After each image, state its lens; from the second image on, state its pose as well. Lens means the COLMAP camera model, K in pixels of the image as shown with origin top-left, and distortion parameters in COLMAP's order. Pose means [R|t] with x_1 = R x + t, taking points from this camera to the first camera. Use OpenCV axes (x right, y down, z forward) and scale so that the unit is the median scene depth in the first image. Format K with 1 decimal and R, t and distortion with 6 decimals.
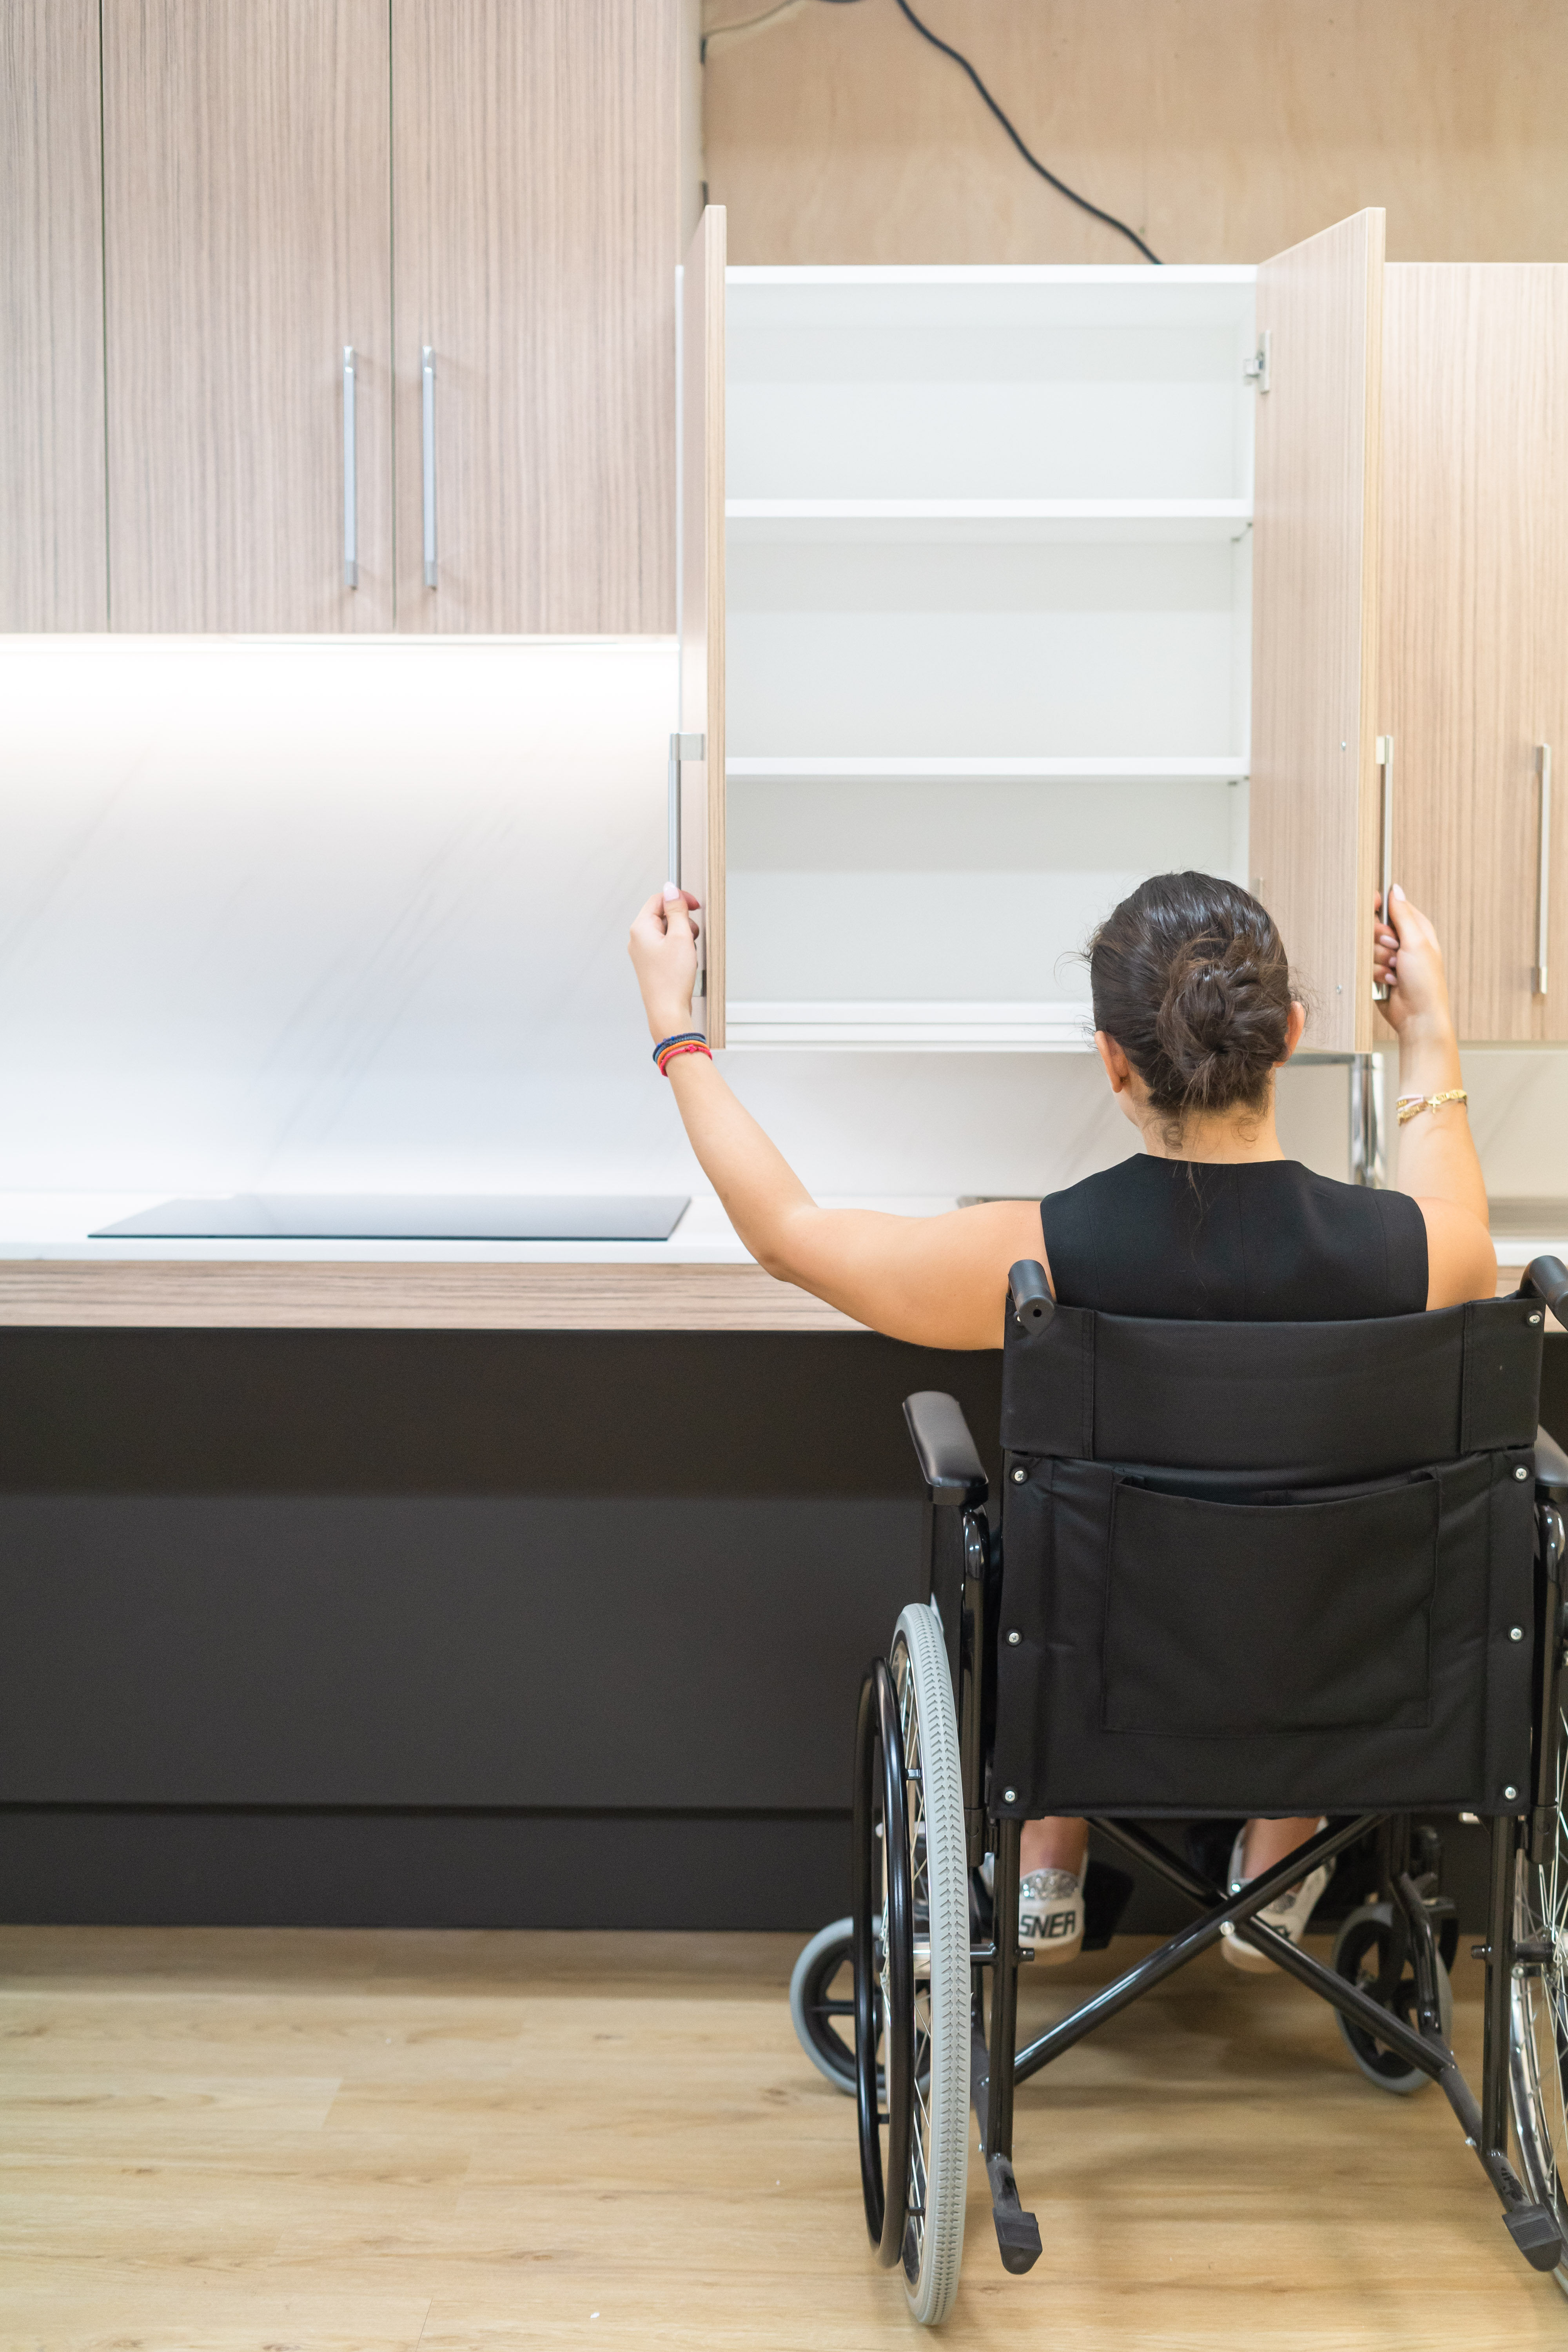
lens RADIAL K [[3494.7, 0, 742.1], [0, 3494.7, 1111.9], [0, 0, 1]] dist [-0.041310, 0.000000]
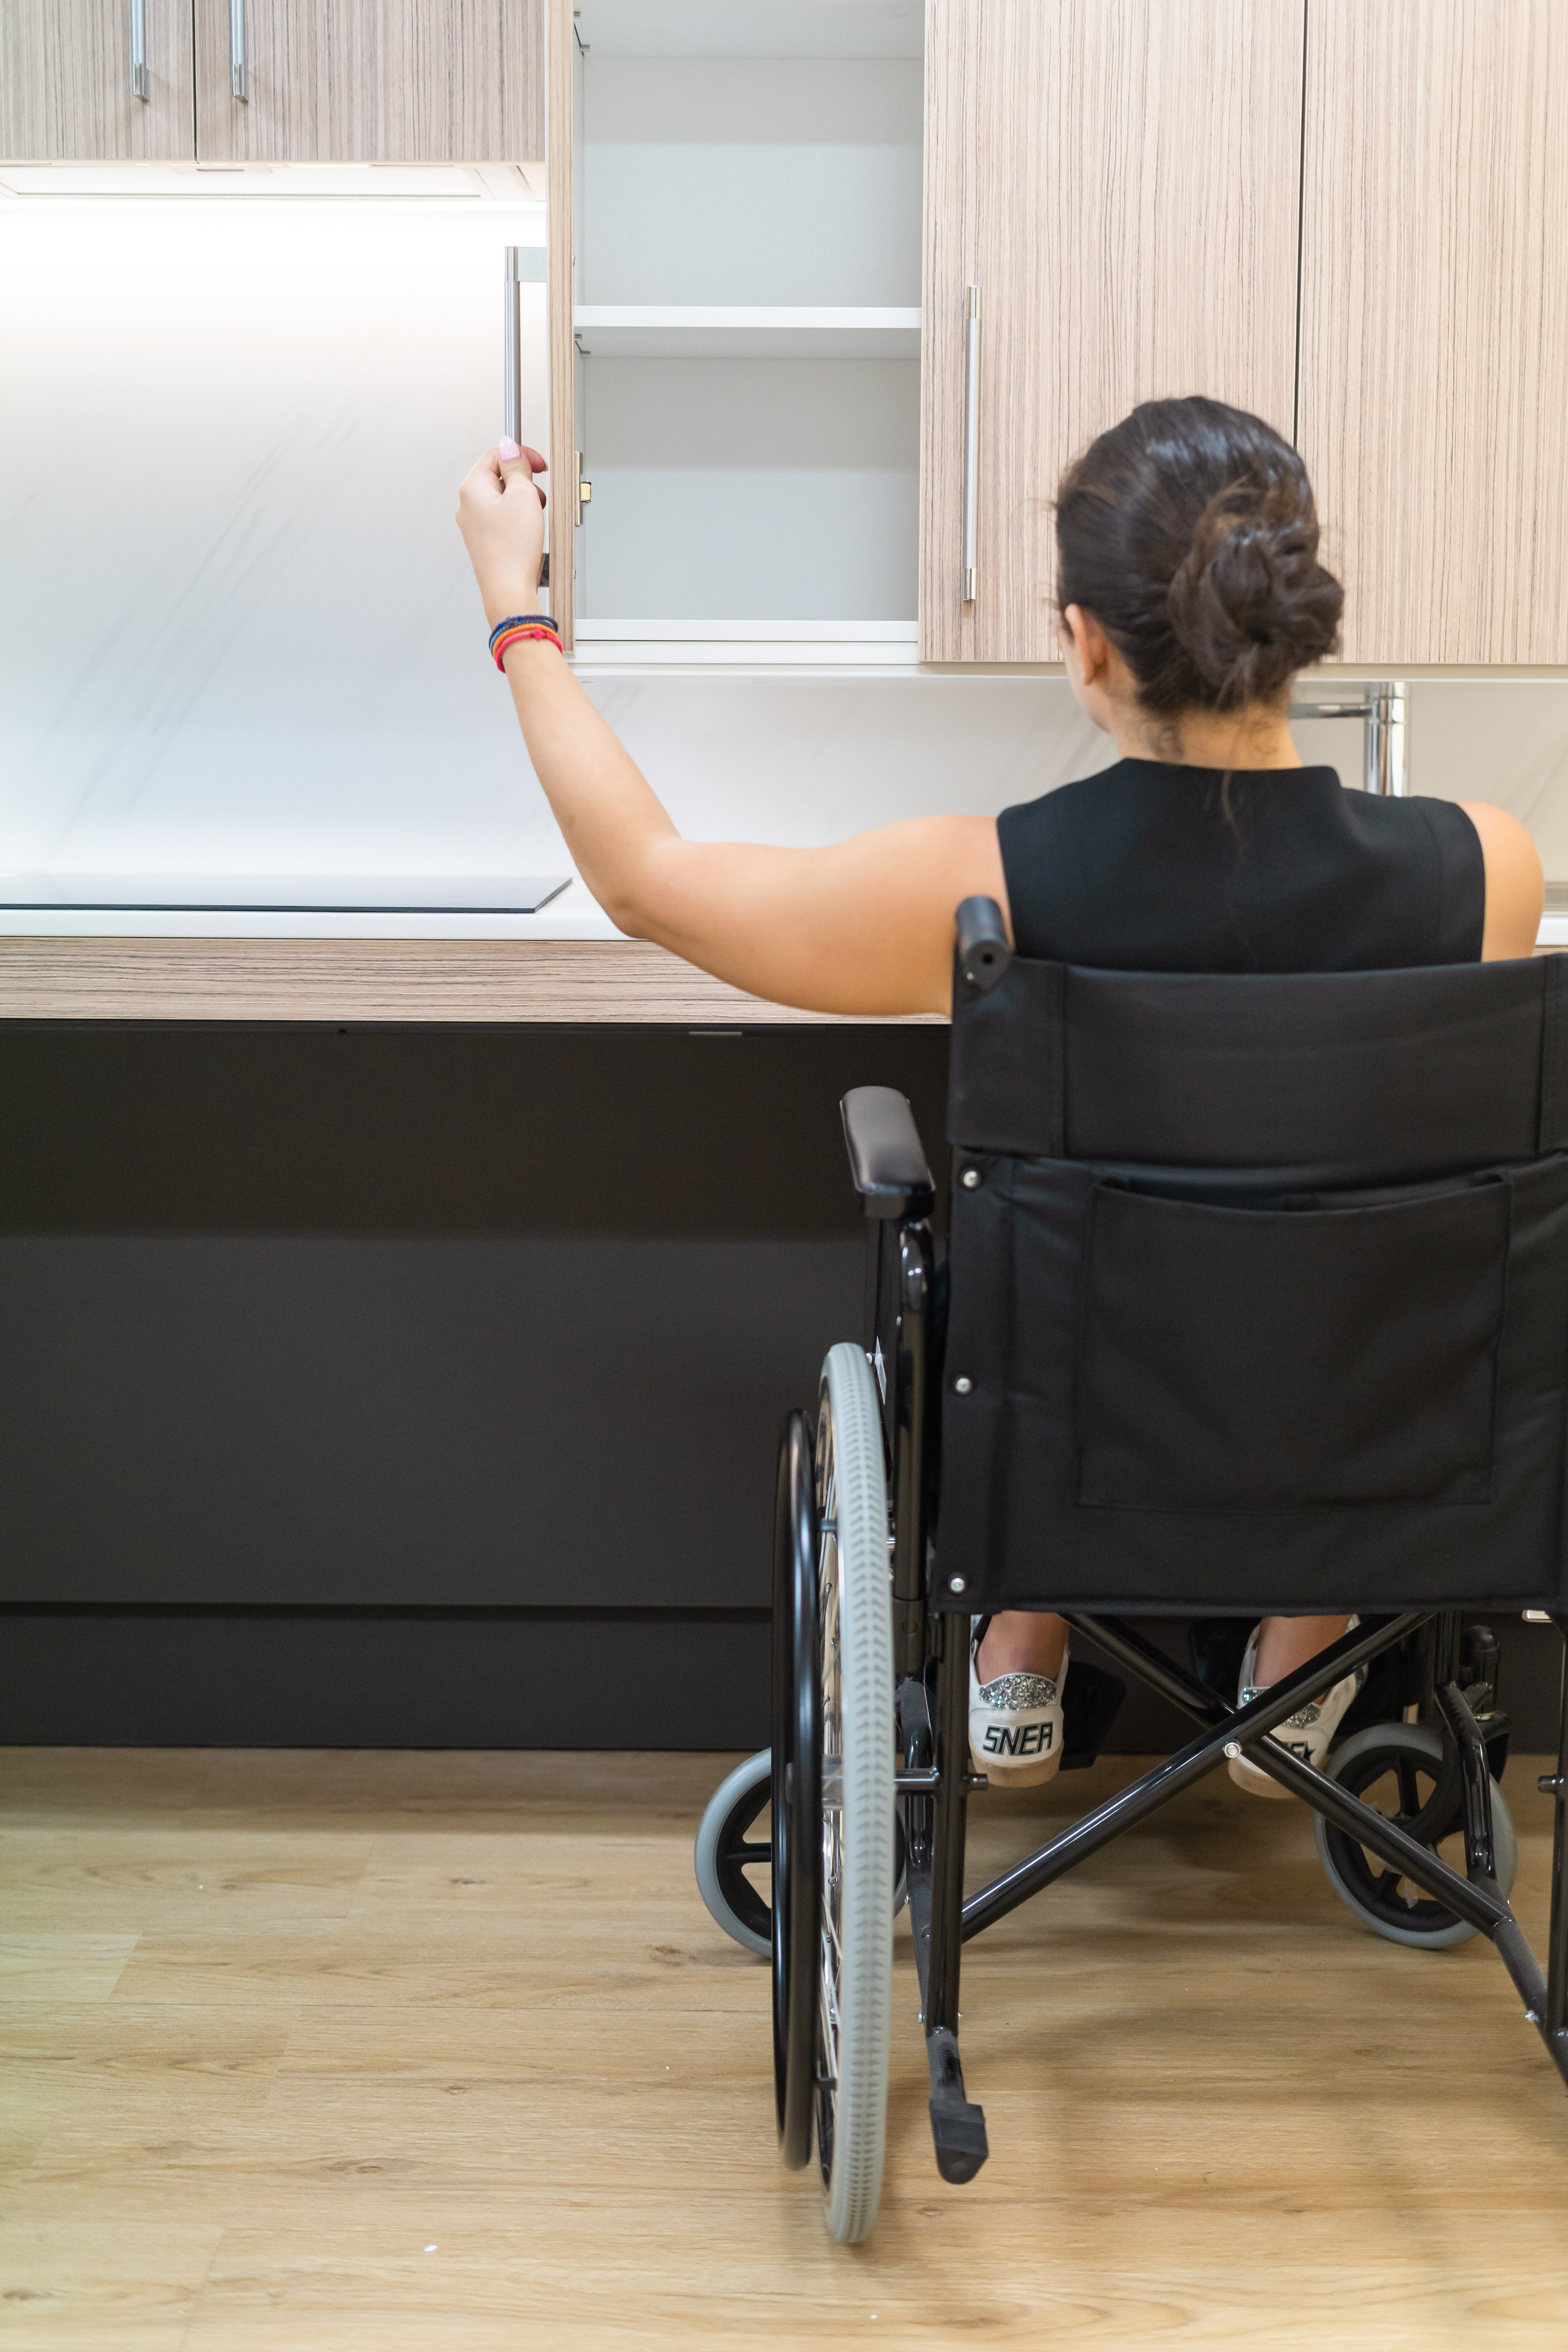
lens RADIAL K [[3494.7, 0, 781.7], [0, 3494.7, 1173.1], [0, 0, 1]] dist [-0.041310, 0.000000]
pose [[0.999659, -0.001806, 0.026046, 0.014414], [-0.000179, 0.997108, 0.075992, 0.036159], [-0.026107, -0.075971, 0.996768, 0.190609]]
